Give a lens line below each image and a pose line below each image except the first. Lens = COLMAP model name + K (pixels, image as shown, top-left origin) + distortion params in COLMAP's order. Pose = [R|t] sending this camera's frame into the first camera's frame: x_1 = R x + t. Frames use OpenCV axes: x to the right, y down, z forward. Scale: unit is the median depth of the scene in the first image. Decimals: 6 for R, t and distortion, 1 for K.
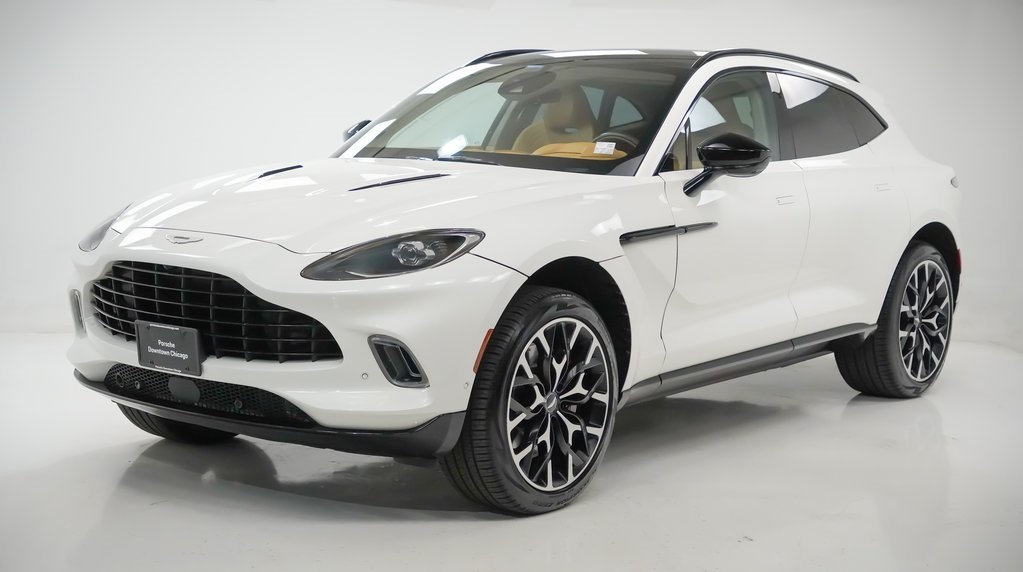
lens RADIAL K [[1637.3, 0, 510.2], [0, 1637.3, 286.2], [0, 0, 1]] dist [-0.123371, 0.000000]
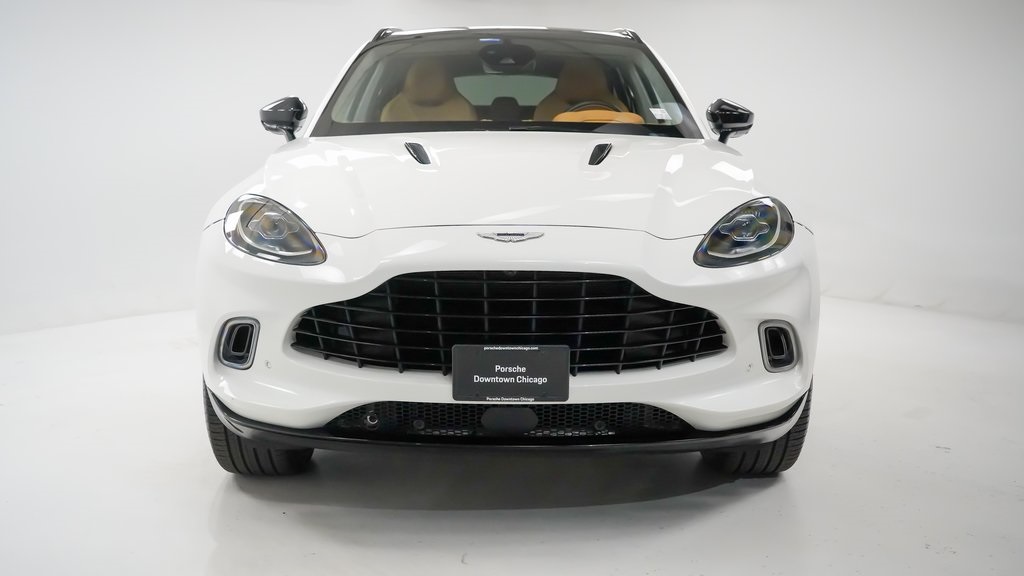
lens RADIAL K [[1124.2, 0, 511.3], [0, 1124.2, 285.2], [0, 0, 1]] dist [-0.008408, 0.000000]
pose [[0.808859, -0.122731, 0.575051, -0.522538], [0.091218, 0.992326, 0.083481, -0.051407], [-0.580884, -0.015070, 0.813847, 0.549177]]
